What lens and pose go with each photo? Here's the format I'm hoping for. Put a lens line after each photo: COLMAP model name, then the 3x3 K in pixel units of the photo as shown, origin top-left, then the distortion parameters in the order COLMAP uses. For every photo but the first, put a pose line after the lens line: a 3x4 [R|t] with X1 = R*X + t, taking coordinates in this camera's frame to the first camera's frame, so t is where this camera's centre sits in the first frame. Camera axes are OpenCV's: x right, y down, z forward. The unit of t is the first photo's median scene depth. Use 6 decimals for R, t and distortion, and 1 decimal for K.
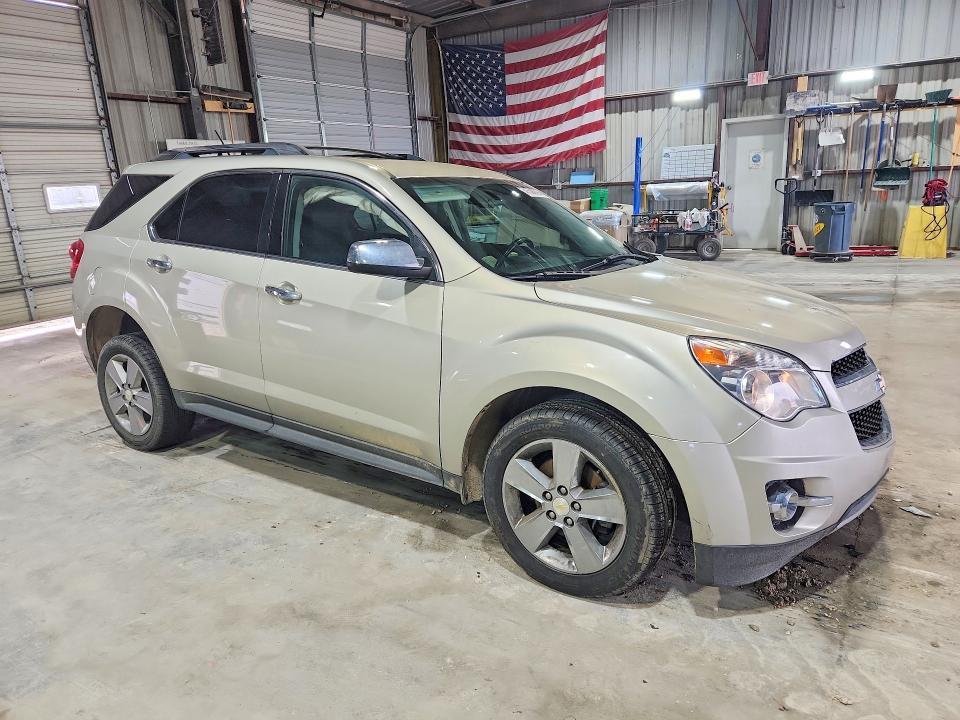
lens RADIAL K [[631.6, 0, 485.6], [0, 631.6, 357.7], [0, 0, 1]] dist [0.048086, -0.043466]
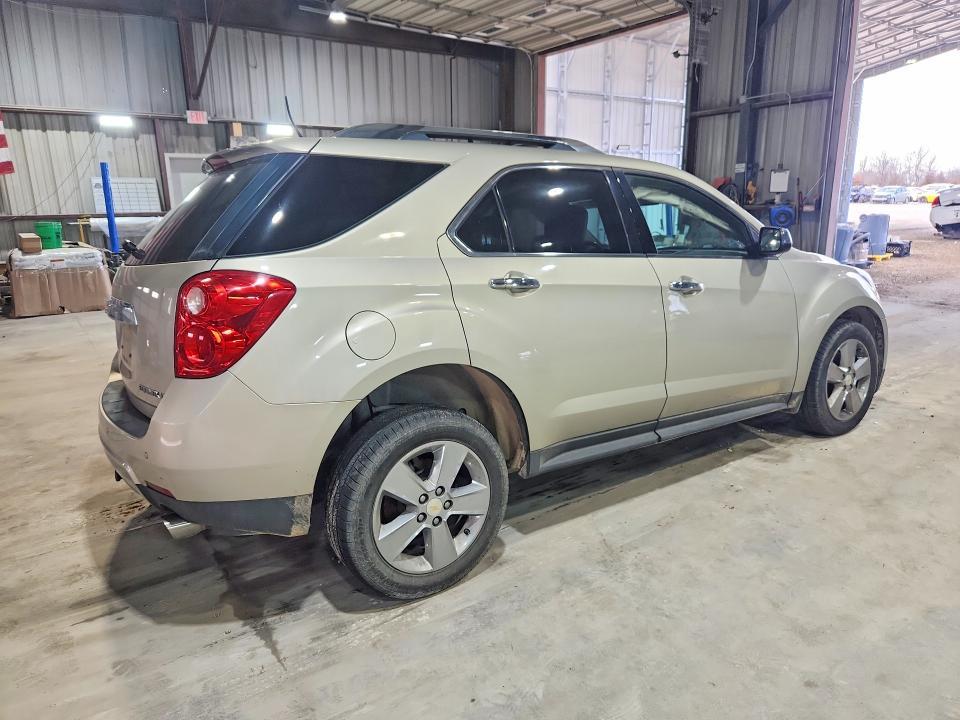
lens RADIAL K [[631.6, 0, 485.6], [0, 631.6, 357.7], [0, 0, 1]] dist [0.048086, -0.043466]
pose [[0.400676, -0.180437, 0.898277, -1.168491], [0.244254, 0.965971, 0.085086, -0.134719], [-0.883062, 0.185315, 0.431114, 0.723286]]
